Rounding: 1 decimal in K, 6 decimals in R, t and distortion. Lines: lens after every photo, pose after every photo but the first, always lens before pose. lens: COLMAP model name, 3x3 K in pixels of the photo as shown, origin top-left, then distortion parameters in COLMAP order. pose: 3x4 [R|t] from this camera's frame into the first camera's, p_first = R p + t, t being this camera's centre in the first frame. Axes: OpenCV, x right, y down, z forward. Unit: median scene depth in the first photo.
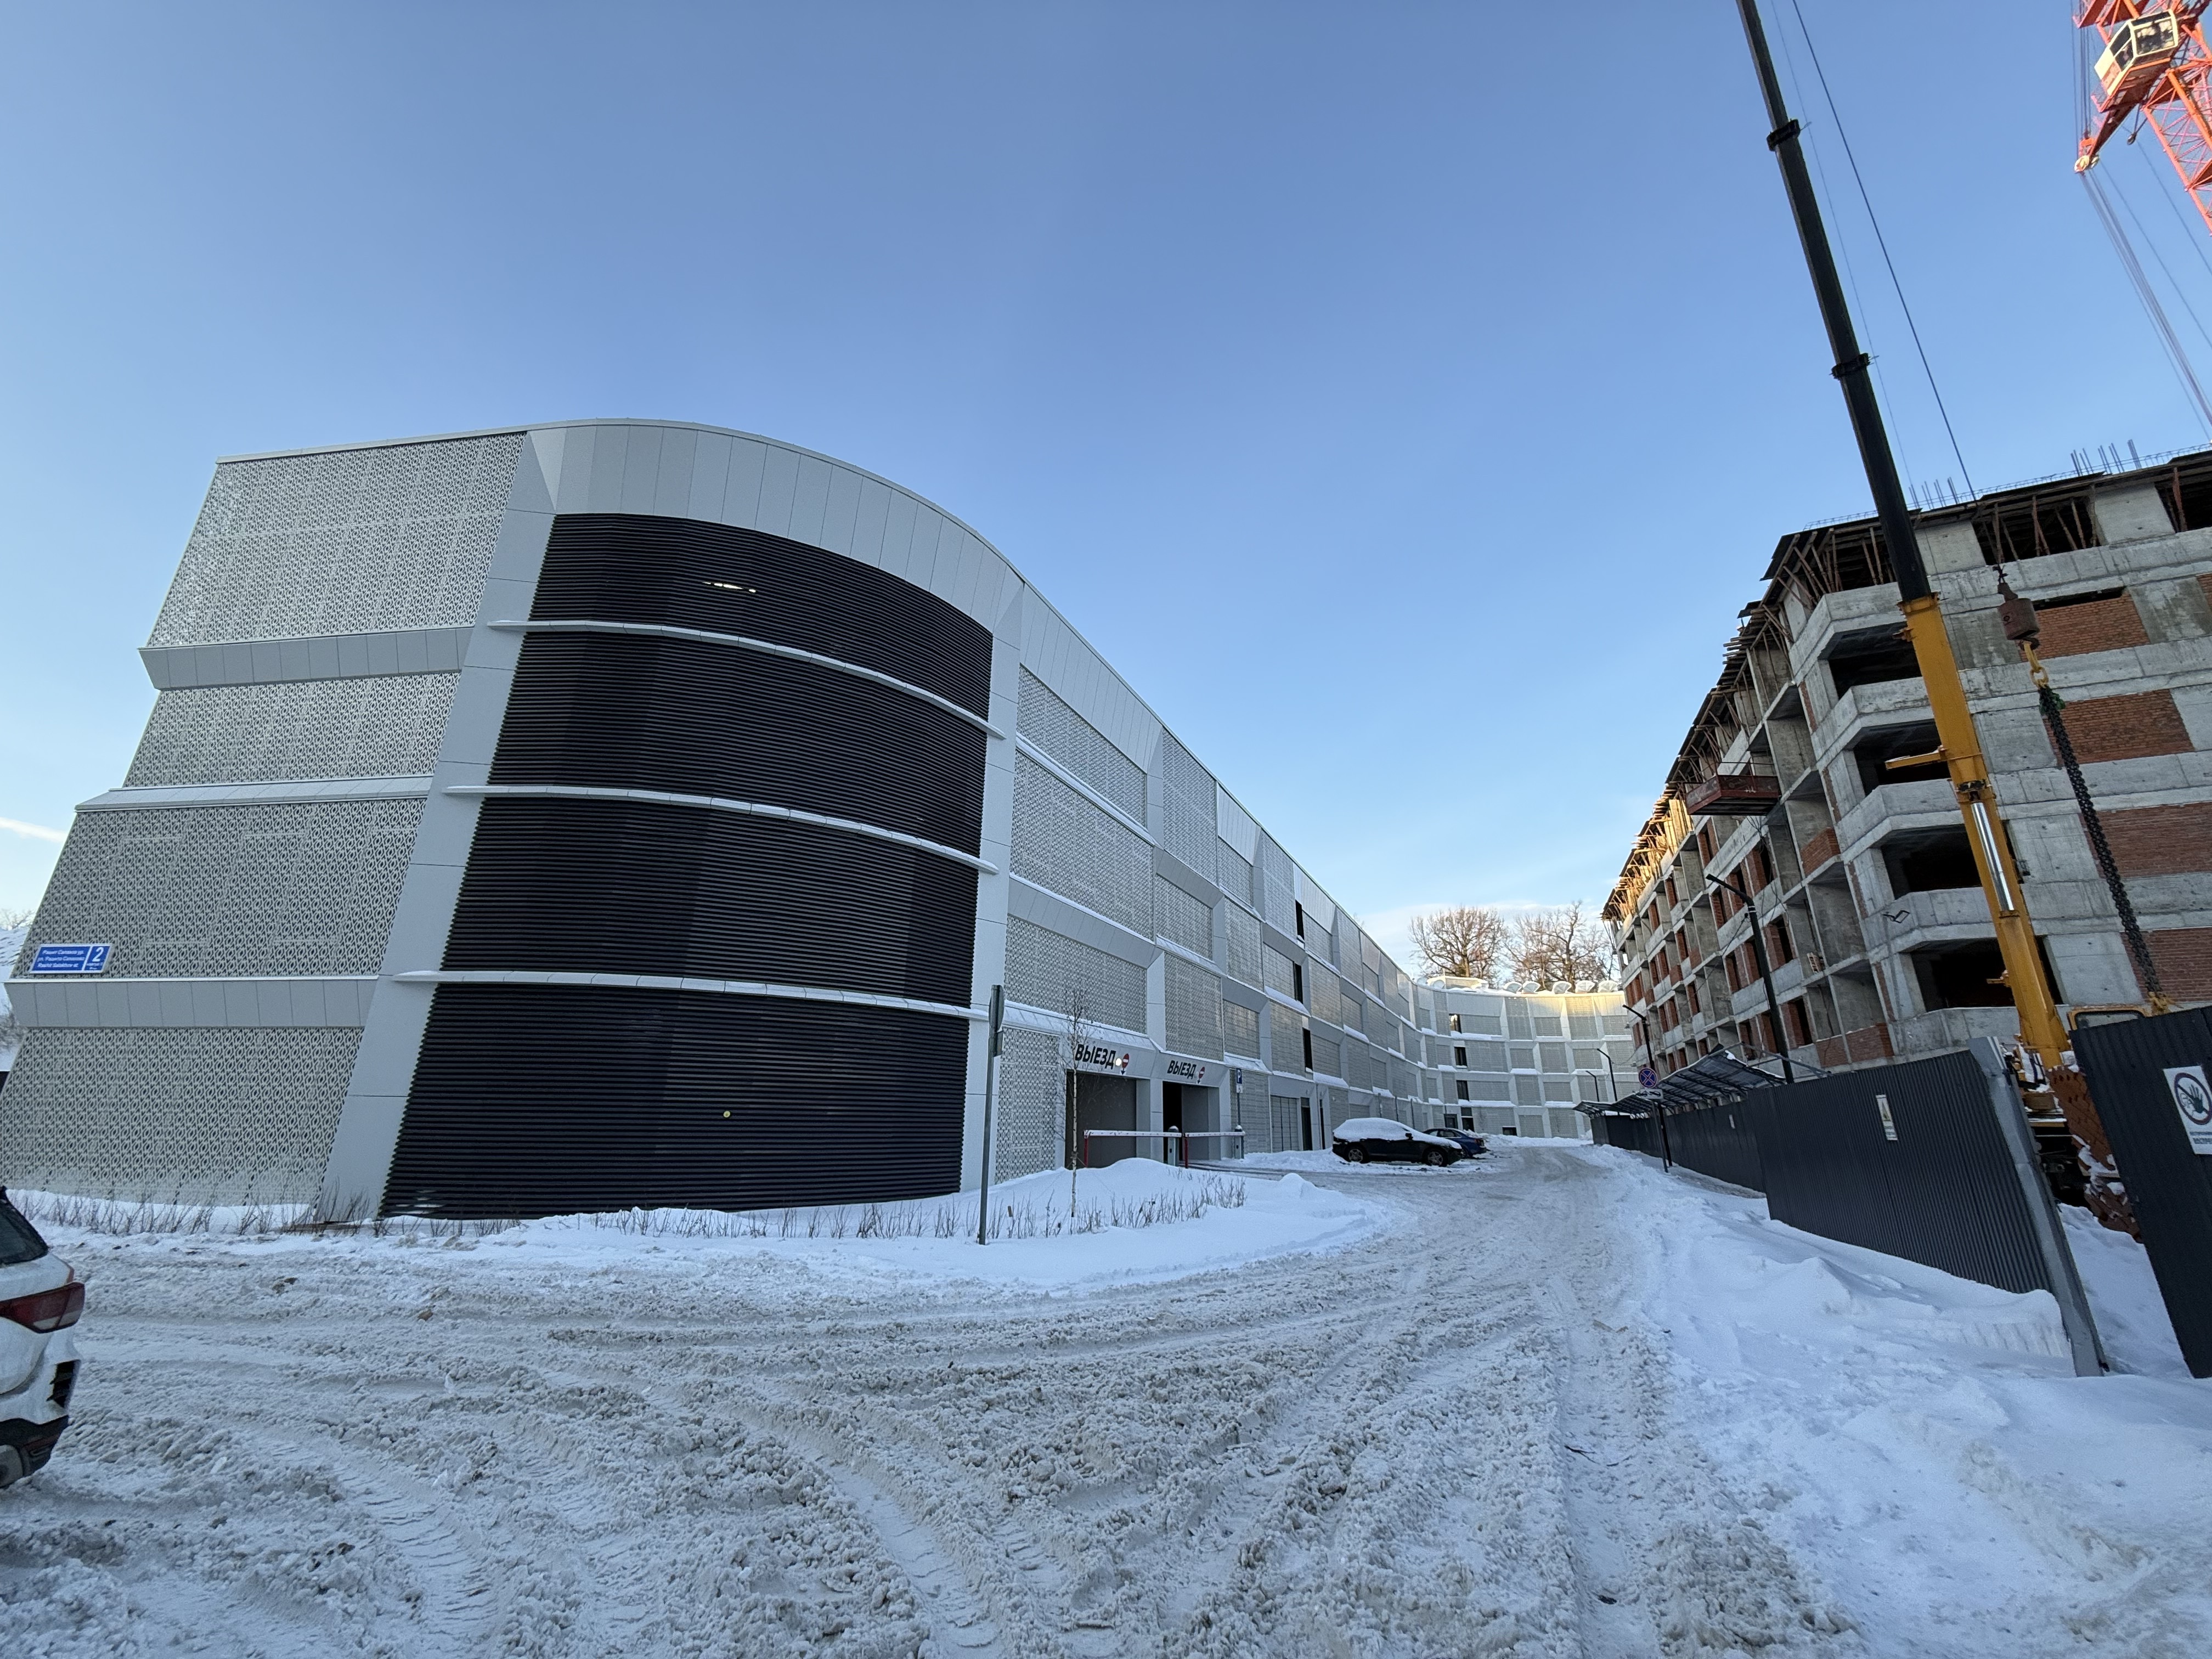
lens RADIAL K [[884.7, 0, 1107.4], [0, 884.7, 830.4], [0, 0, 1]] dist [-0.003880, -0.000078]
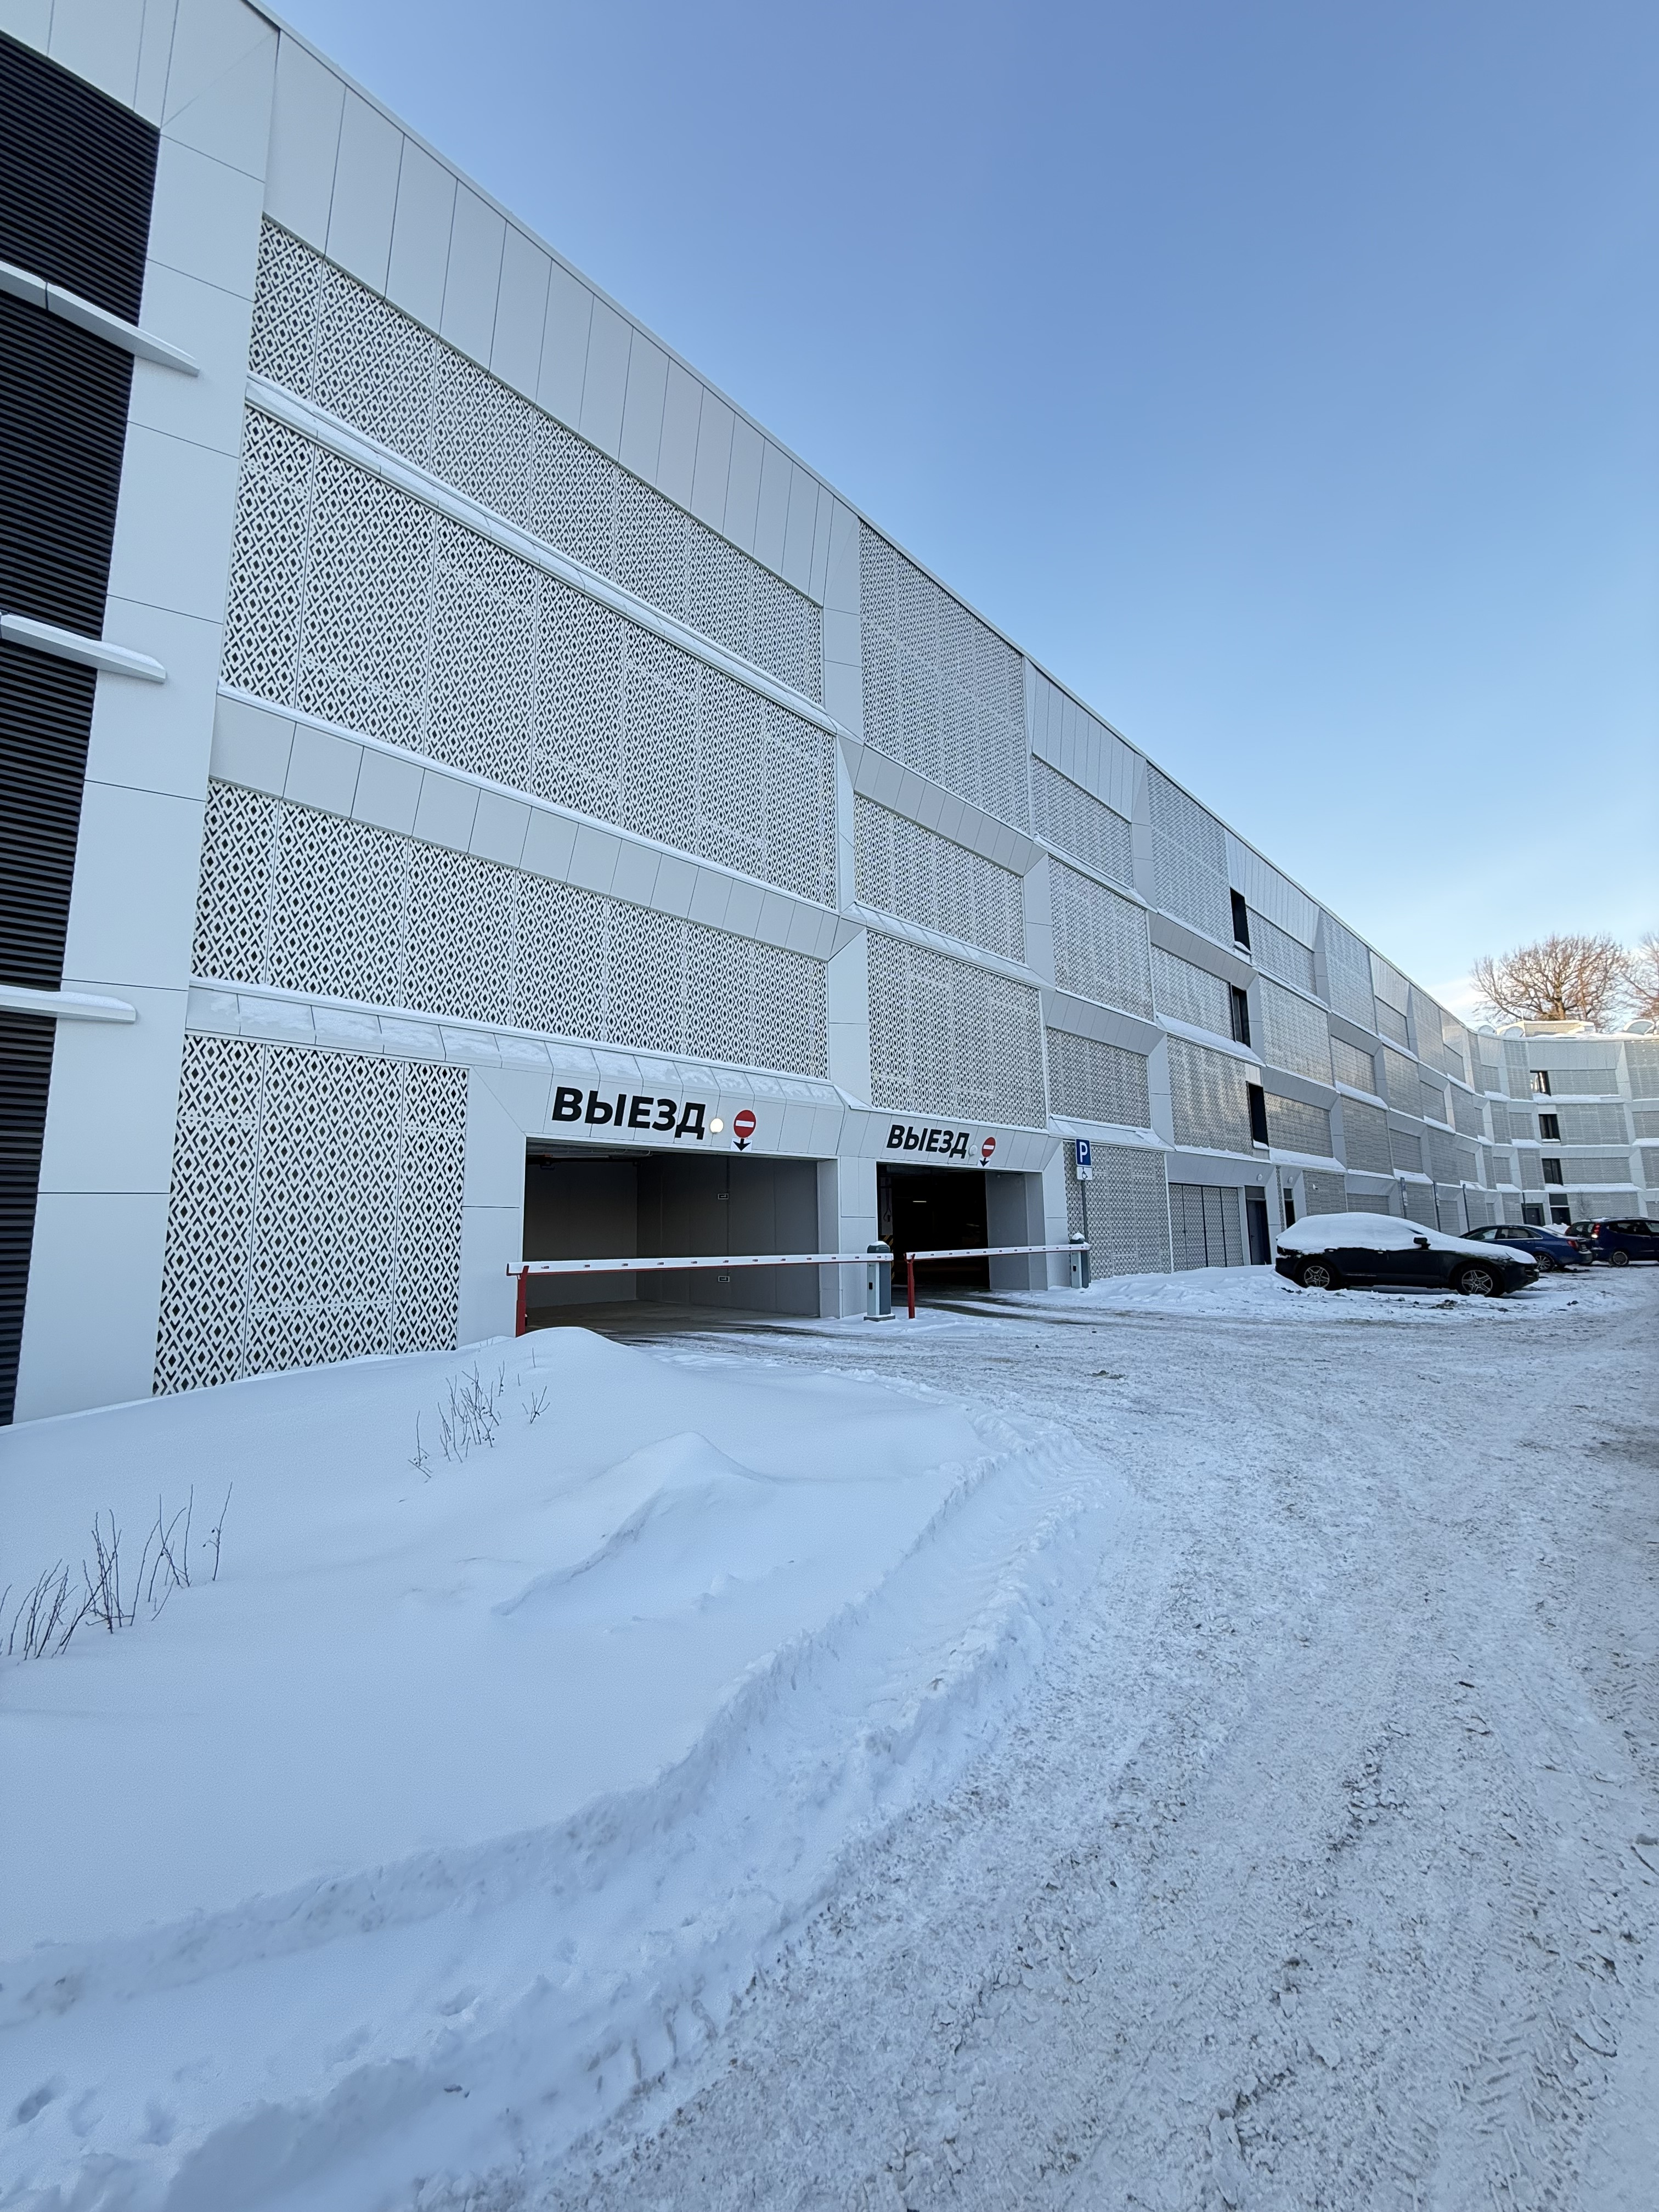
lens RADIAL K [[885.2, 0, 838.4], [0, 885.2, 1095.3], [0, 0, 1]] dist [0.002261, -0.000212]
pose [[0.950817, -0.070435, -0.301638, 0.133310], [0.120770, 0.981035, 0.151609, 0.099757], [0.285239, -0.180581, 0.941291, 0.308412]]
